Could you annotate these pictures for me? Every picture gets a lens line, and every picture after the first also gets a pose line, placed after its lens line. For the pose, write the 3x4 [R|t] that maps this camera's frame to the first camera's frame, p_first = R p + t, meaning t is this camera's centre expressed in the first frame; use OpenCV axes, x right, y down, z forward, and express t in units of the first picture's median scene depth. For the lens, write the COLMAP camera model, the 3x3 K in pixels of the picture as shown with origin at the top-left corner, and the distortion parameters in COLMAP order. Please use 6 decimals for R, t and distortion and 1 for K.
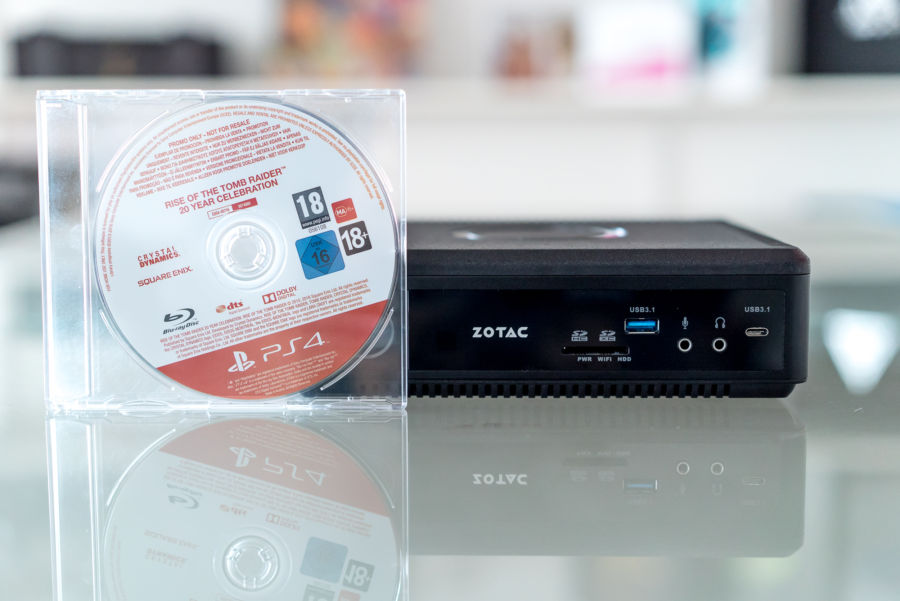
lens RADIAL K [[1444.8, 0, 449.9], [0, 1444.8, 302.2], [0, 0, 1]] dist [0.048166, 0.000000]
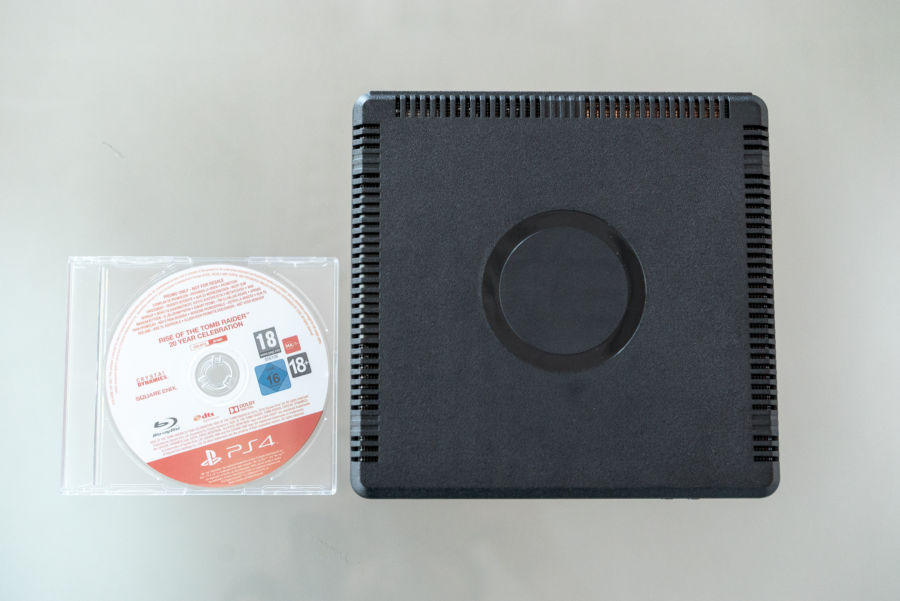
lens RADIAL K [[1444.8, 0, 450.0], [0, 1444.8, 301.9], [0, 0, 1]] dist [0.048166, 0.000000]
pose [[0.997868, 0.003587, 0.065170, -0.013297], [0.002125, 0.996174, -0.087372, 0.015583], [-0.065234, 0.087324, 0.994042, -0.361825]]
